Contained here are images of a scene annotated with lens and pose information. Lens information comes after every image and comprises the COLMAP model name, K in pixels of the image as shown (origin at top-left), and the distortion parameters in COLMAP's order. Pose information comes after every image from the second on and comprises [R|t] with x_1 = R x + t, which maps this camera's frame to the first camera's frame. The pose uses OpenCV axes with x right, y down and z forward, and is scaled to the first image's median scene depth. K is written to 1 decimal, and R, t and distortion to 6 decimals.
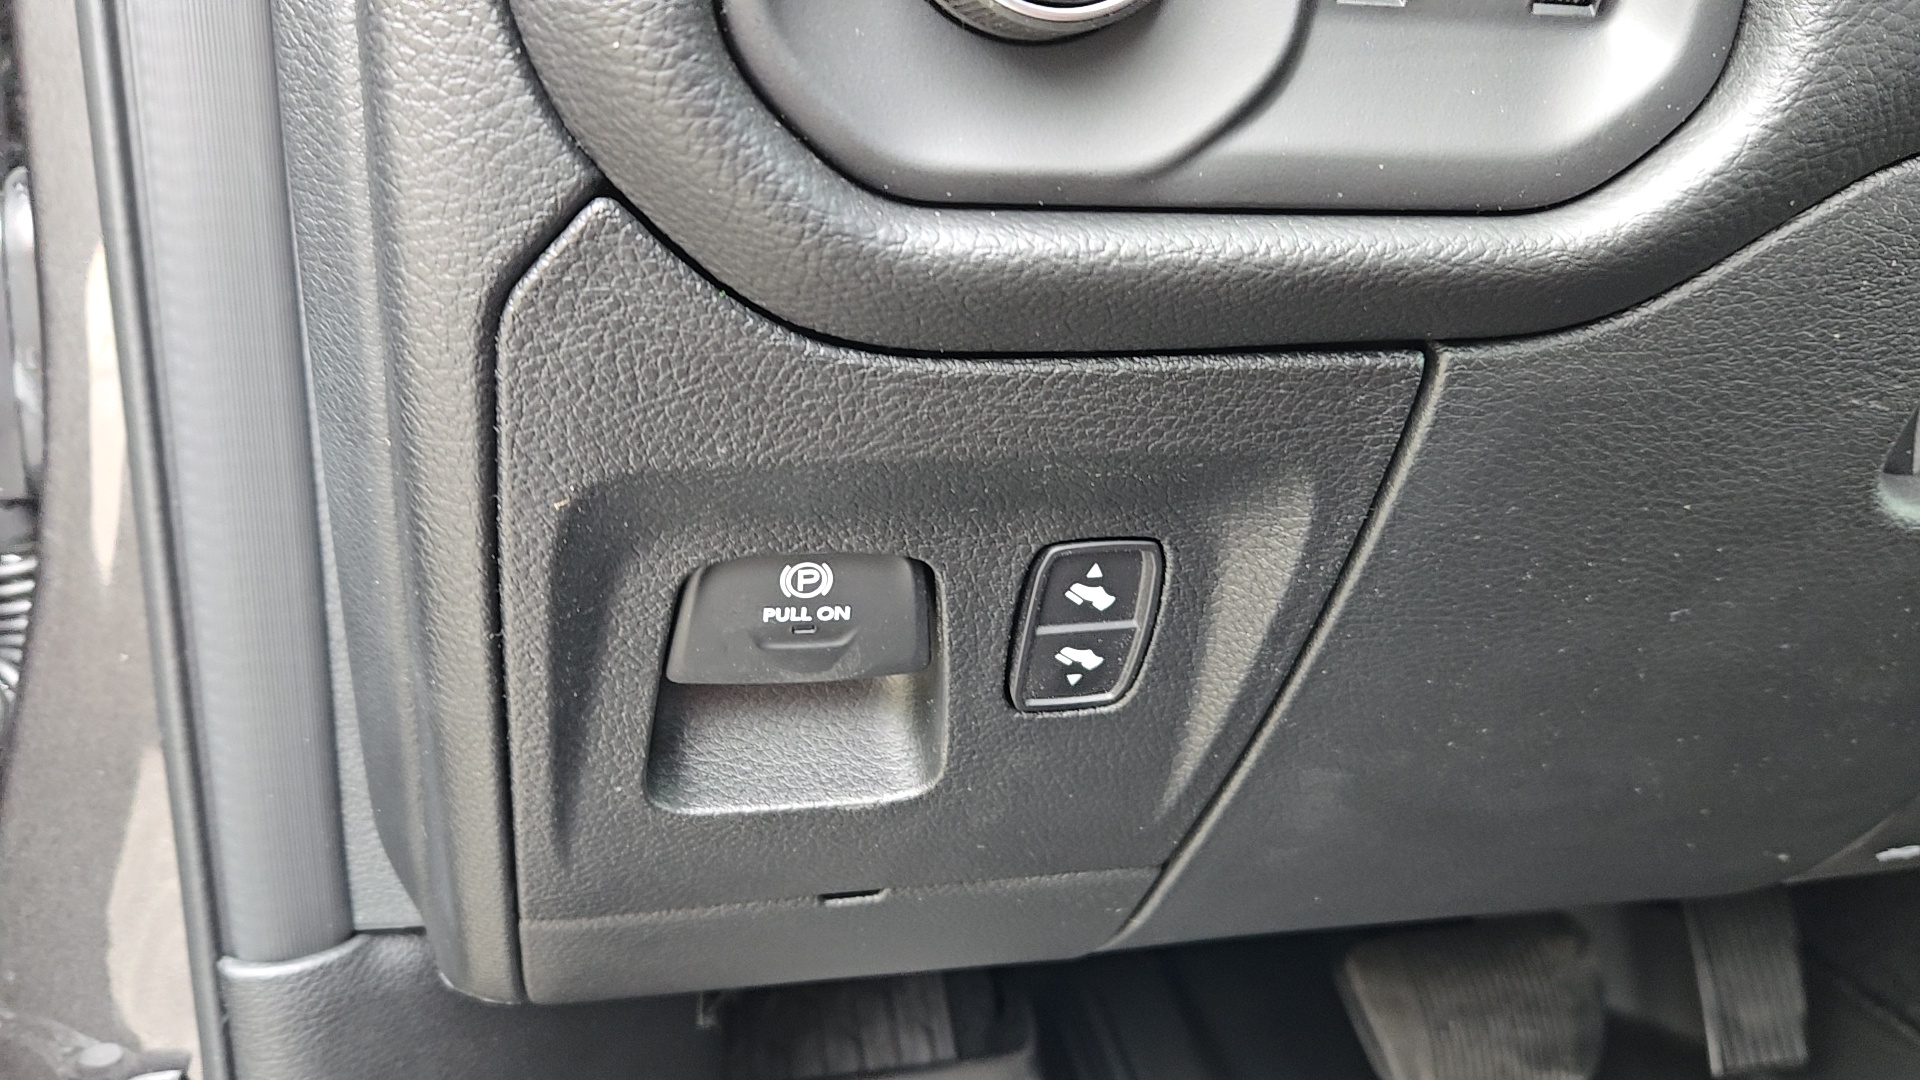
lens RADIAL K [[1598.6, 0, 960.2], [0, 1598.6, 521.0], [0, 0, 1]] dist [0.006190, 0.009190]
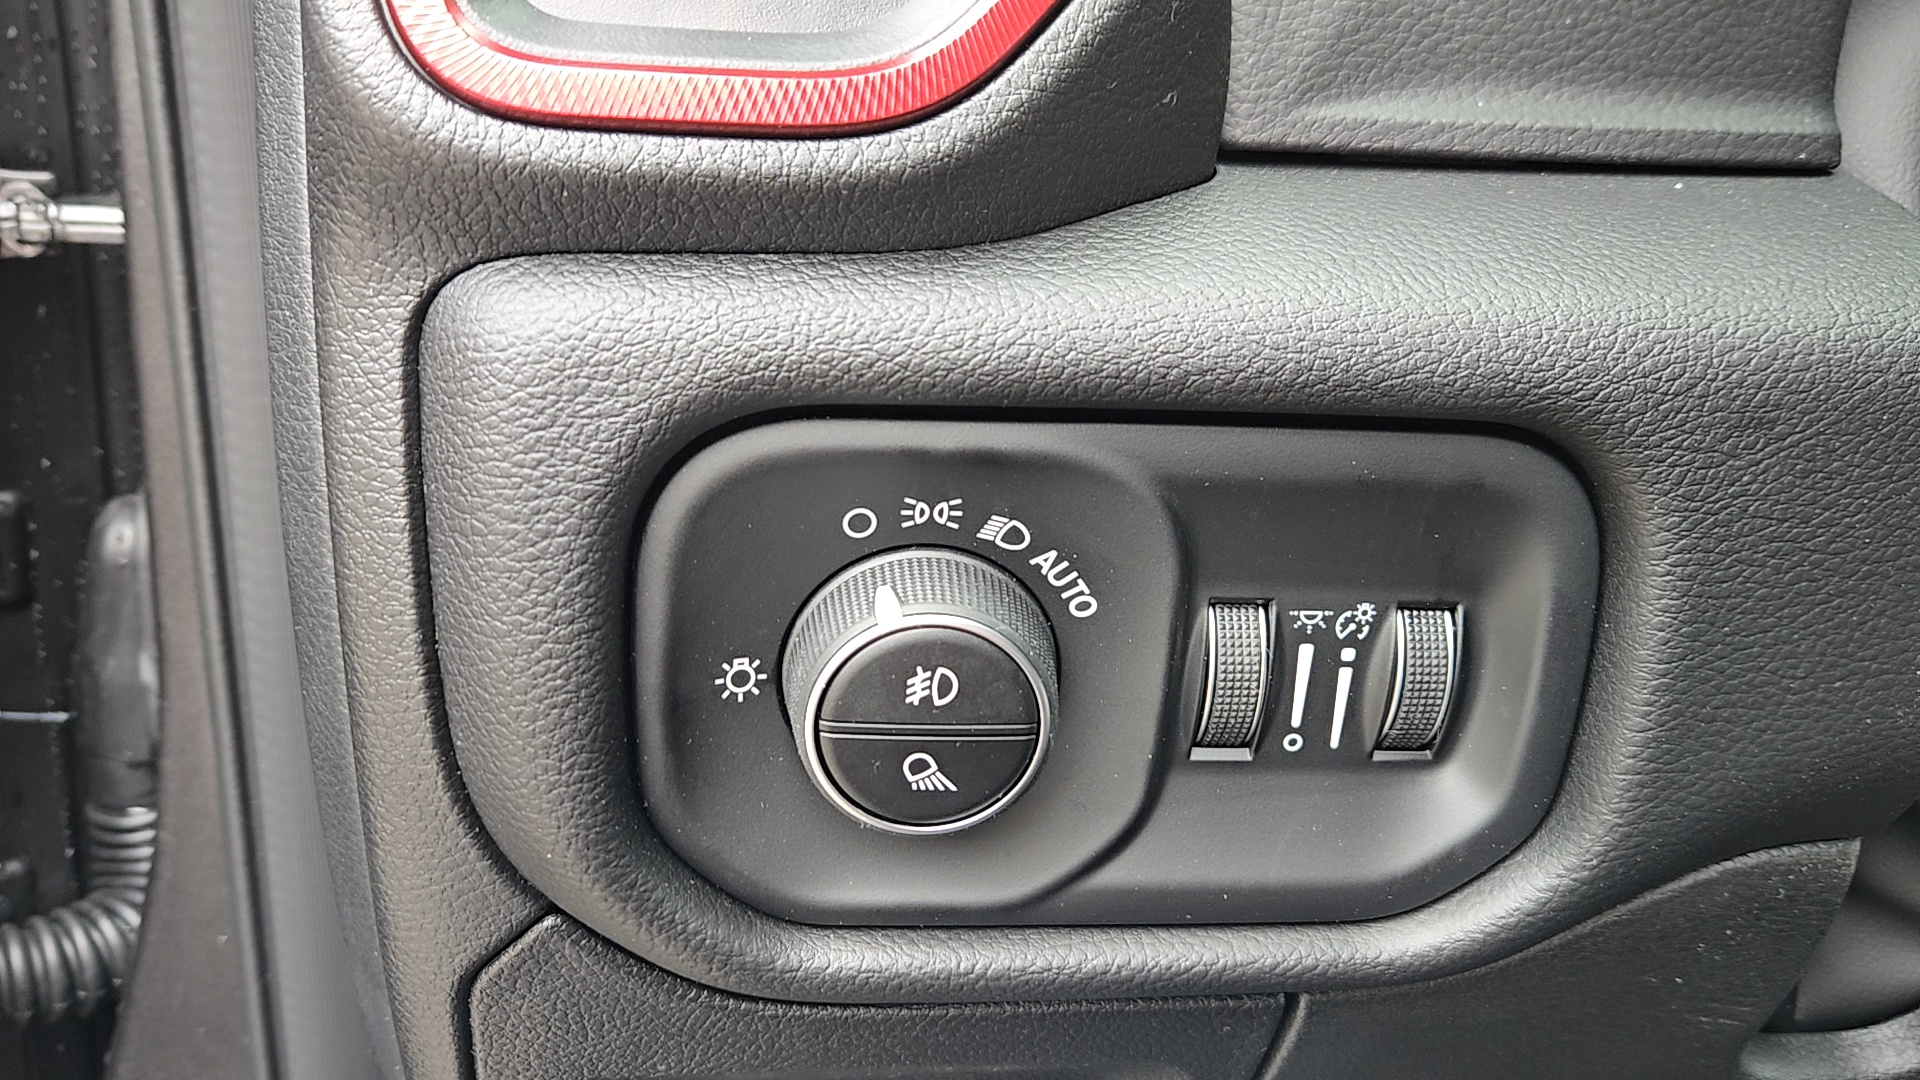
lens RADIAL K [[1598.6, 0, 946.2], [0, 1598.6, 559.9], [0, 0, 1]] dist [0.006190, 0.009190]
pose [[0.995024, 0.043022, -0.089873, 0.155437], [-0.038331, 0.997843, 0.053287, -0.508548], [0.091971, -0.049577, 0.994527, -0.139602]]
